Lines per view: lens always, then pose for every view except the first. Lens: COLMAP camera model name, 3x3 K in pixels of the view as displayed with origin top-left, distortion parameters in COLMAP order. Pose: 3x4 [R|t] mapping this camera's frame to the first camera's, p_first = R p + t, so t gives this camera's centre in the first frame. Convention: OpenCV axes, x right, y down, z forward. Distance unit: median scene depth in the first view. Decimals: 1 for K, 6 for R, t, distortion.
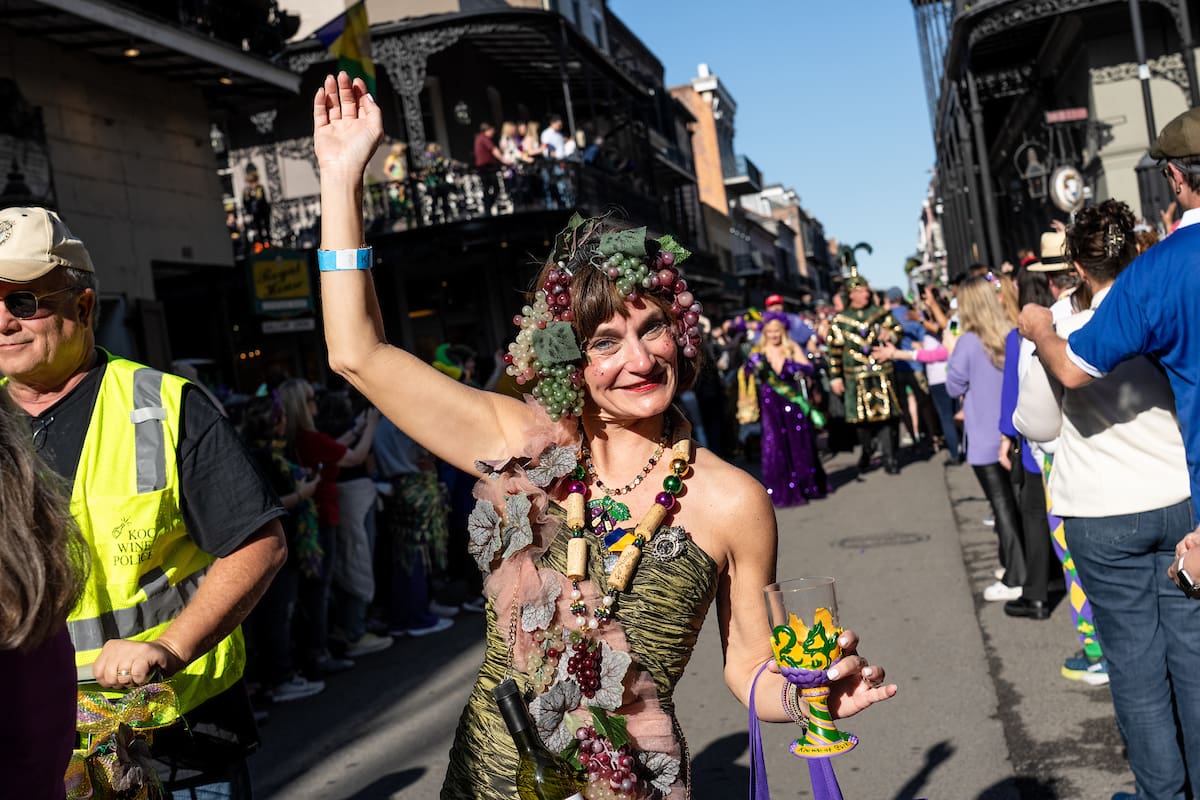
lens RADIAL K [[1498.8, 0, 602.6], [0, 1498.8, 459.0], [0, 0, 1]] dist [0.020618, 0.022758]
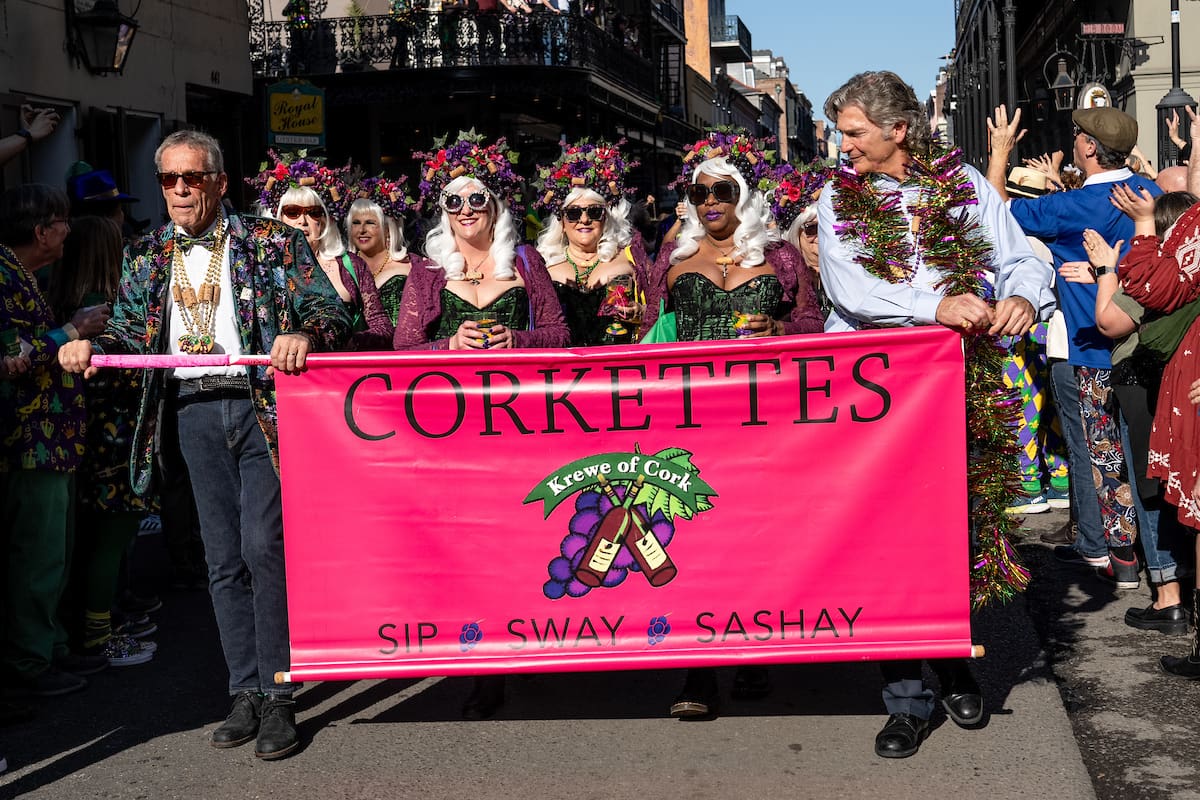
lens RADIAL K [[1789.3, 0, 600.0], [0, 1789.3, 400.0], [0, 0, 1]] dist [0.072996, 0.017841]
pose [[0.993224, 0.105127, 0.049552, -0.022121], [-0.106313, 0.994091, 0.021934, 0.007695], [-0.046953, -0.027053, 0.998531, -0.073918]]
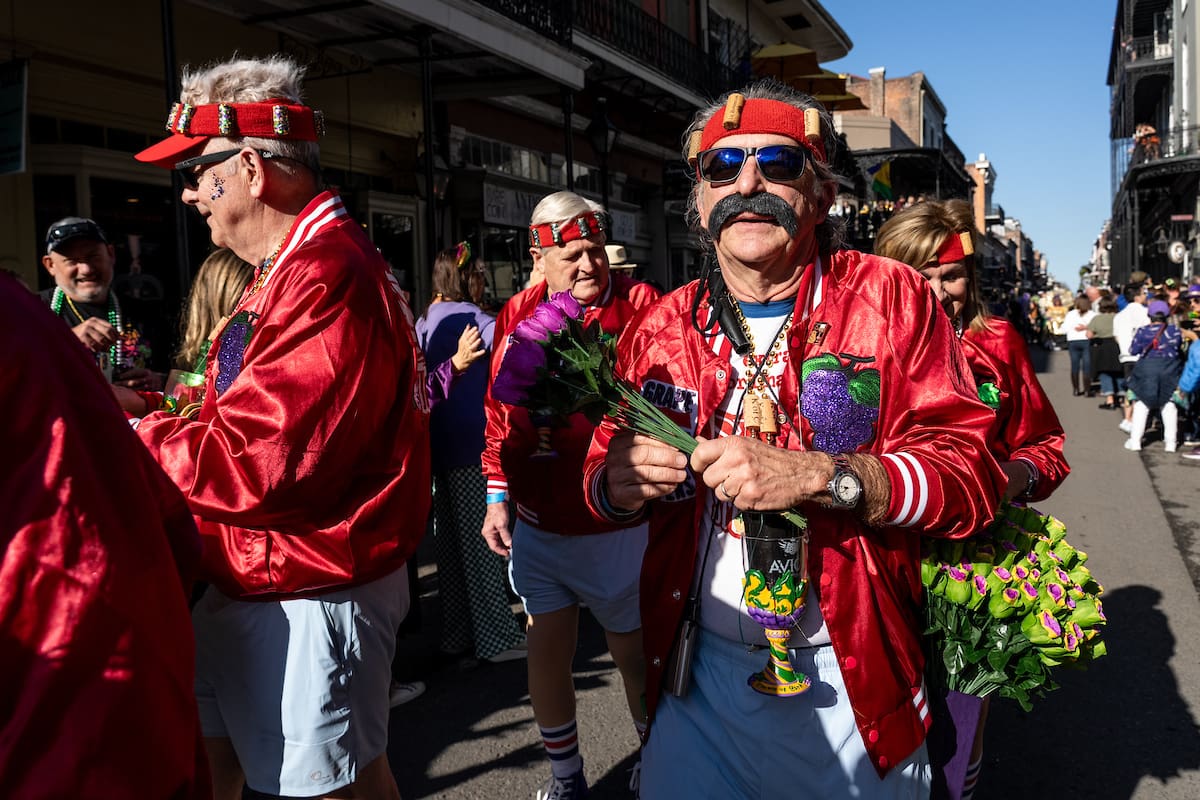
lens RADIAL K [[825.0, 0, 602.8], [0, 825.0, 379.3], [0, 0, 1]] dist [-0.047213, 0.001115]
pose [[0.941158, 0.148224, -0.303730, -0.048955], [-0.134384, 0.988722, 0.066098, 0.019656], [0.310101, -0.021392, 0.950463, -0.198143]]
